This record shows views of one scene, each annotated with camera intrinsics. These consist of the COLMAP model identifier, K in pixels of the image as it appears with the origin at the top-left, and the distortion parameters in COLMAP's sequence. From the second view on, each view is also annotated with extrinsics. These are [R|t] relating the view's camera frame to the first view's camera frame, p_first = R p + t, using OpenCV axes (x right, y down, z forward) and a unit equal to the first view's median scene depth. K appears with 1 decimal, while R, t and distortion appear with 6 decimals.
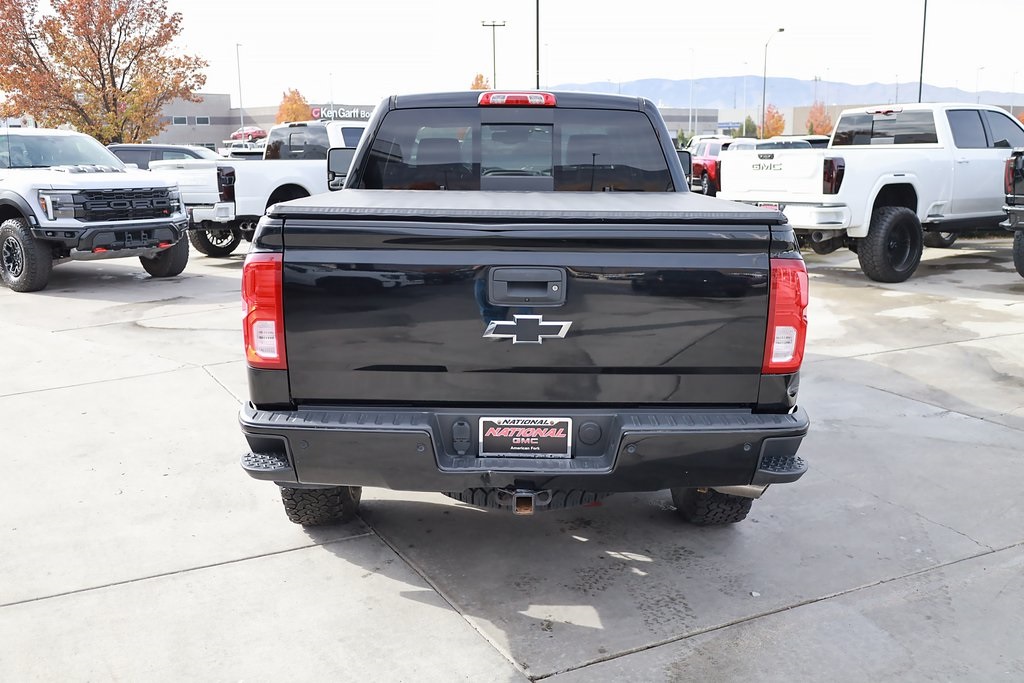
lens RADIAL K [[957.9, 0, 528.5], [0, 957.9, 337.5], [0, 0, 1]] dist [-0.008287, 0.000000]
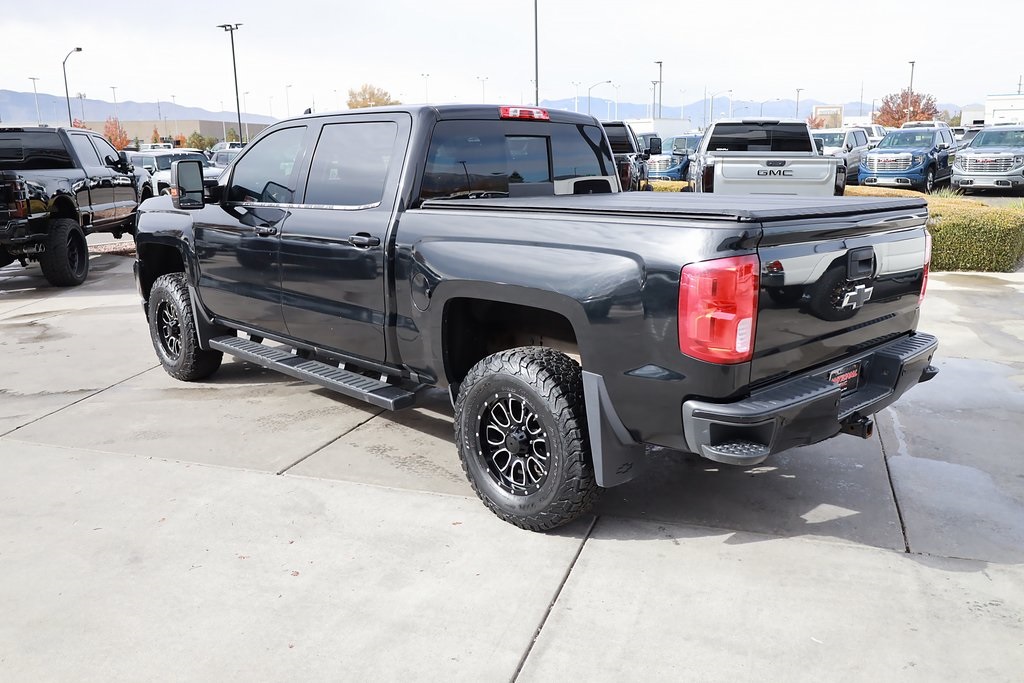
lens RADIAL K [[811.9, 0, 518.4], [0, 811.9, 343.8], [0, 0, 1]] dist [-0.021992, 0.011278]
pose [[0.729764, -0.157163, 0.665391, -0.693270], [0.137851, 0.987057, 0.081952, -0.064522], [-0.669658, 0.031919, 0.741983, 0.321235]]
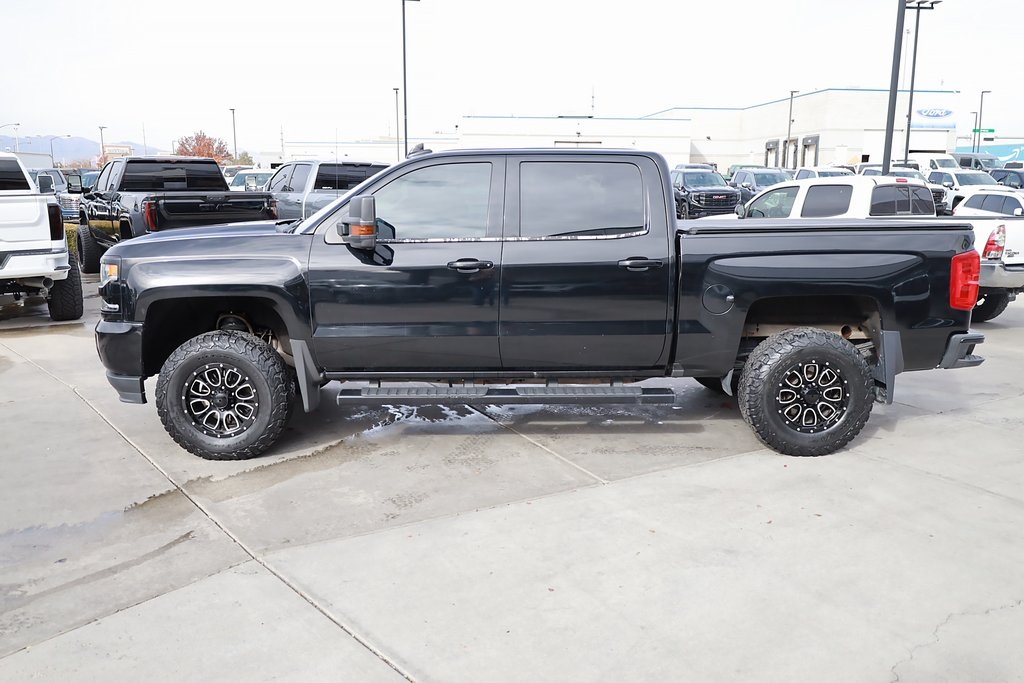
lens RADIAL K [[790.5, 0, 517.6], [0, 790.5, 338.8], [0, 0, 1]] dist [-0.026779, 0.011738]
pose [[0.012706, -0.179042, 0.983759, -1.209175], [0.191763, 0.966013, 0.173336, -0.235125], [-0.981359, 0.186447, 0.046608, 1.197145]]
